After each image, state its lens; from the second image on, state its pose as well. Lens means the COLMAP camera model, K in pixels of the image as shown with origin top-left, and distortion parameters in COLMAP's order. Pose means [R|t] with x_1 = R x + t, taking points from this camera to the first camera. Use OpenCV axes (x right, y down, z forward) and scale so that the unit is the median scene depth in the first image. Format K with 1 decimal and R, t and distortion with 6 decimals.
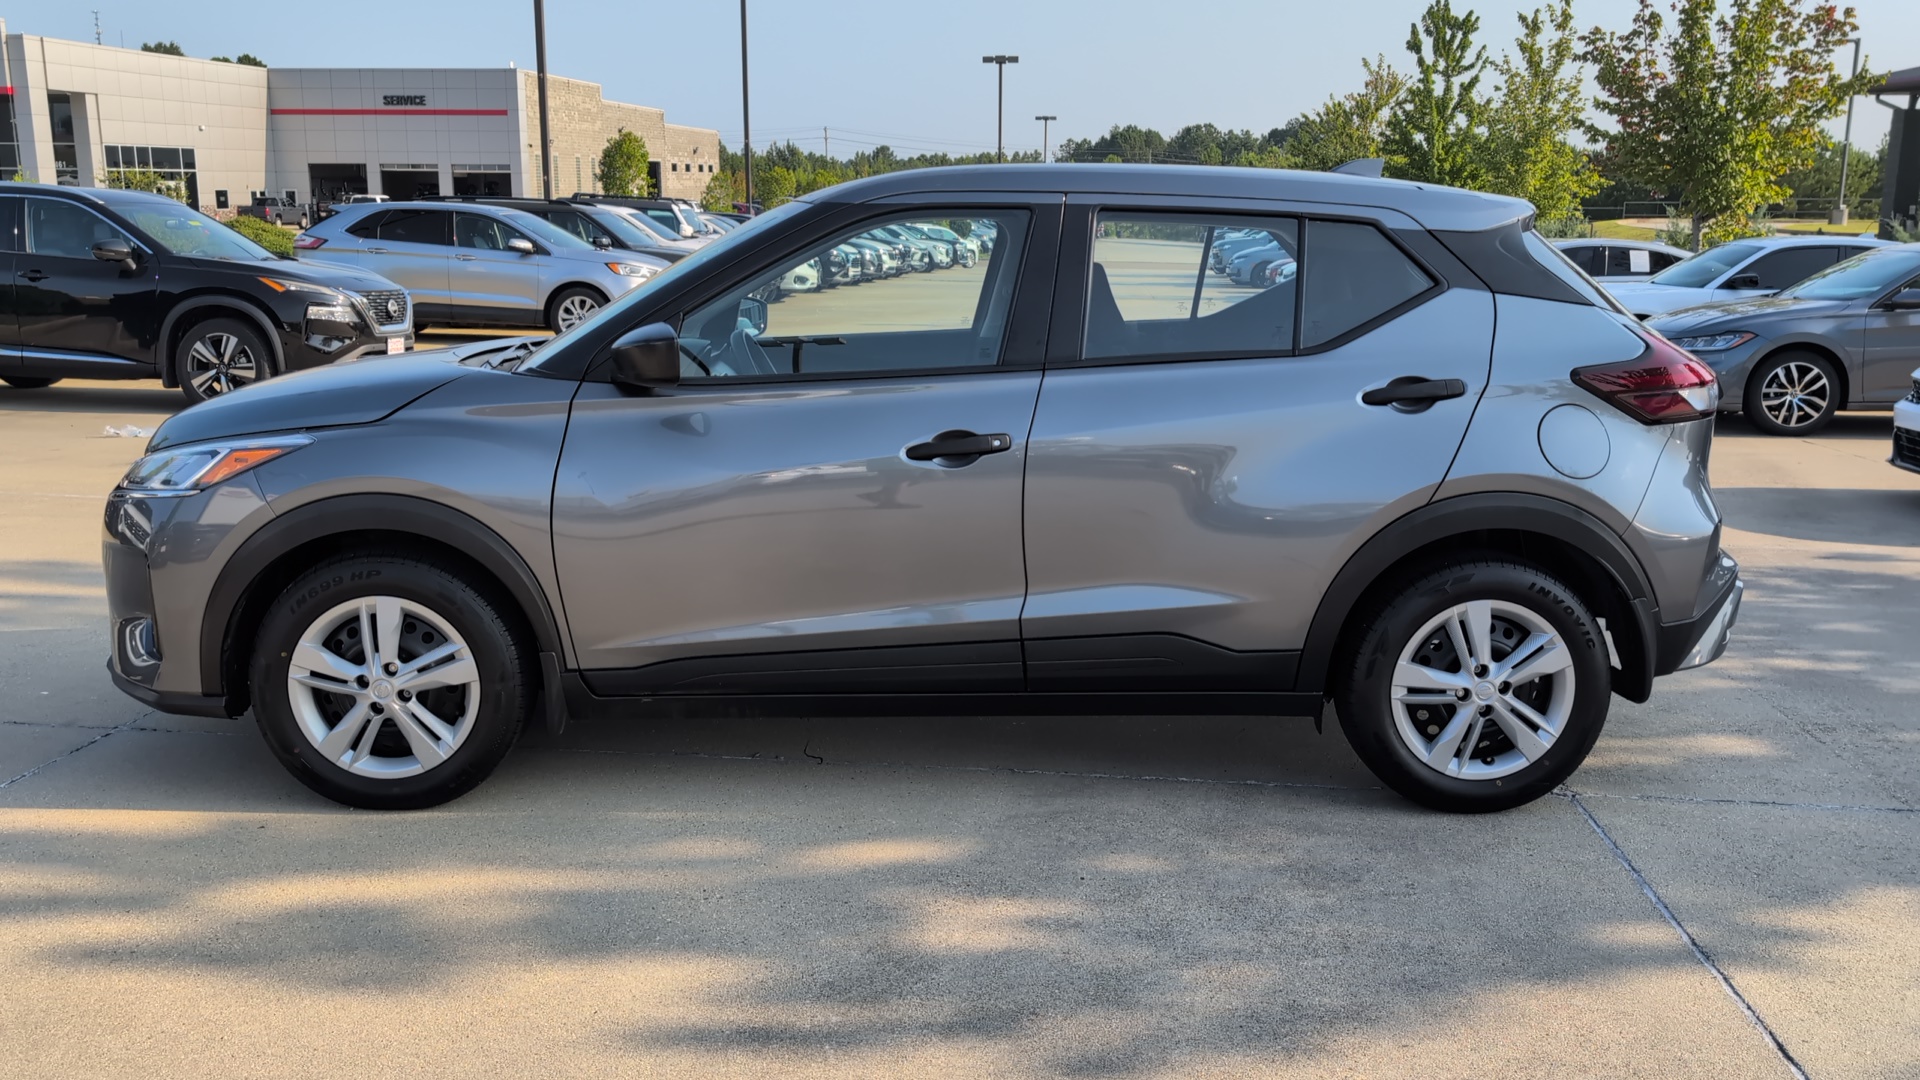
lens RADIAL K [[1628.4, 0, 957.3], [0, 1628.4, 559.4], [0, 0, 1]] dist [0.029003, -0.040877]
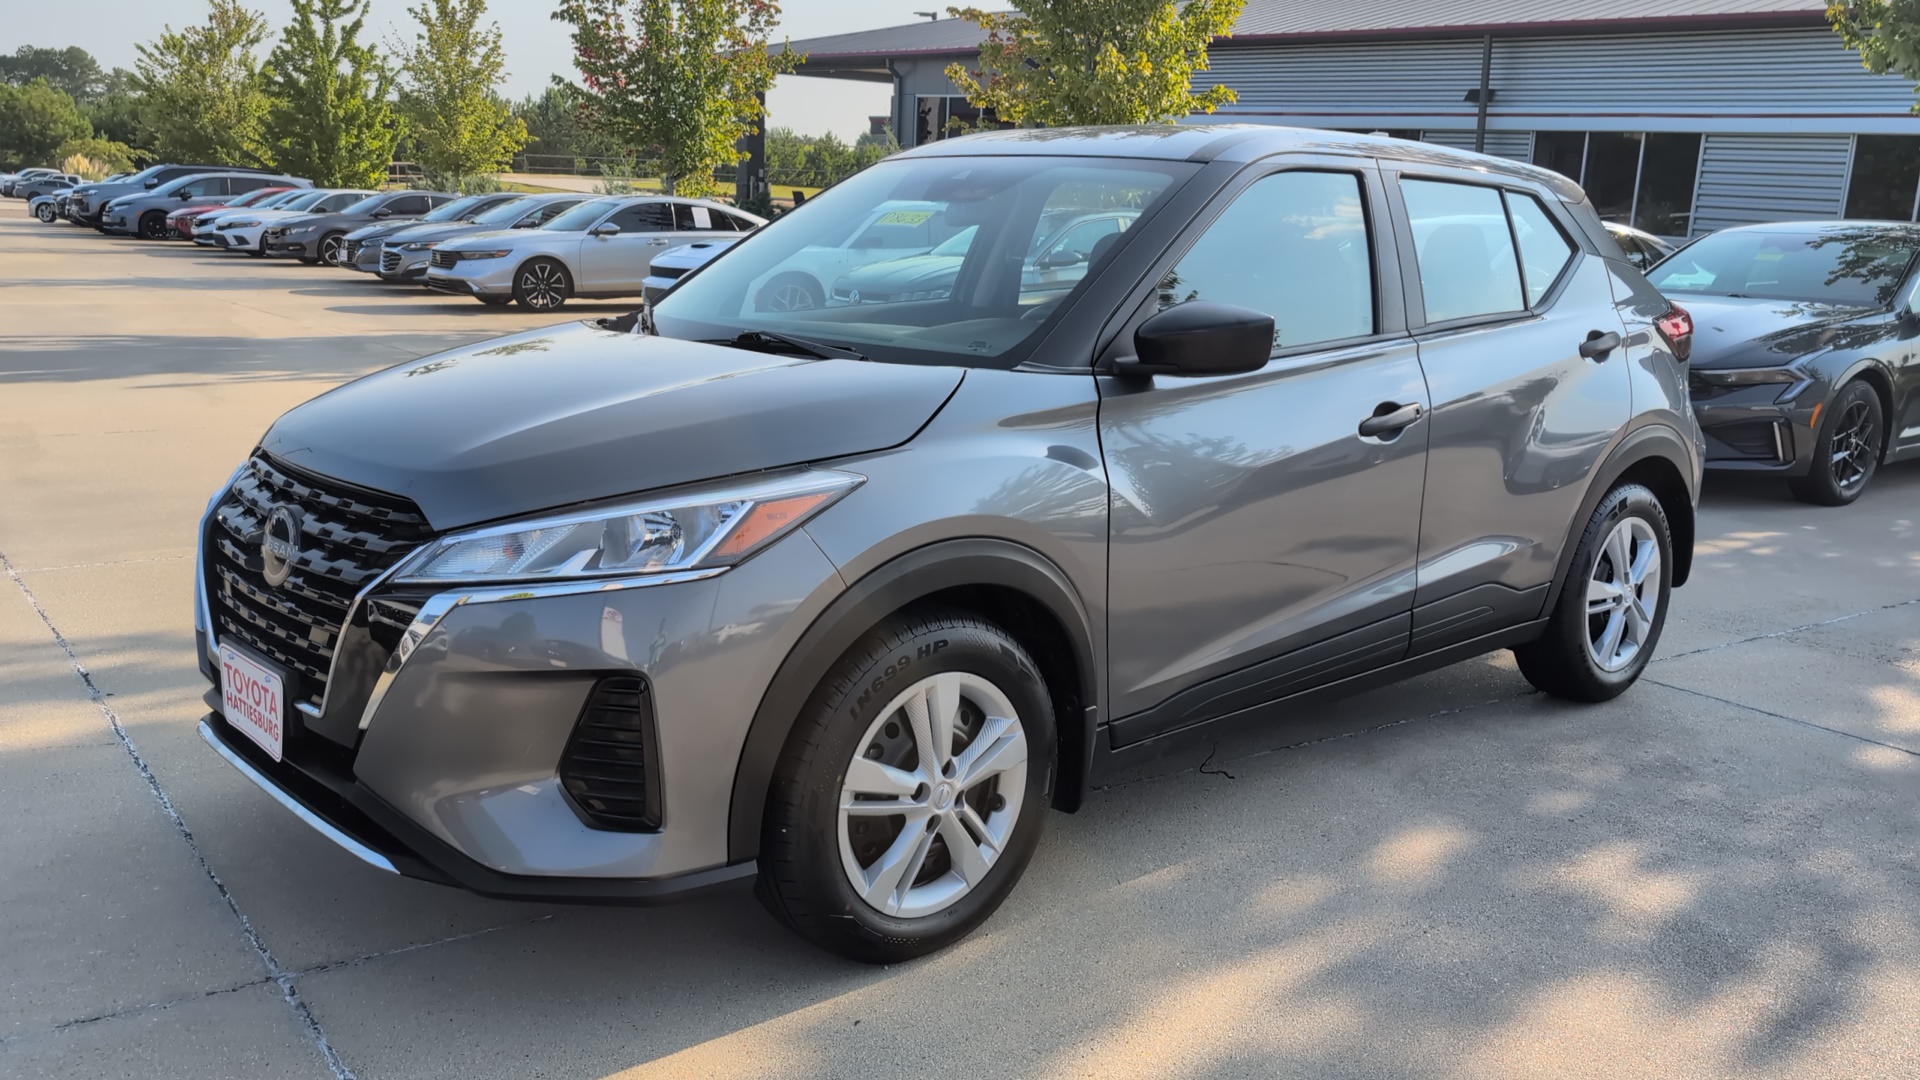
lens RADIAL K [[1628.4, 0, 968.3], [0, 1628.4, 546.6], [0, 0, 1]] dist [0.029003, -0.040877]
pose [[0.753552, -0.121959, 0.645976, -0.772217], [0.108182, 0.992249, 0.061138, -0.075265], [-0.648426, 0.023812, 0.760906, 0.396966]]
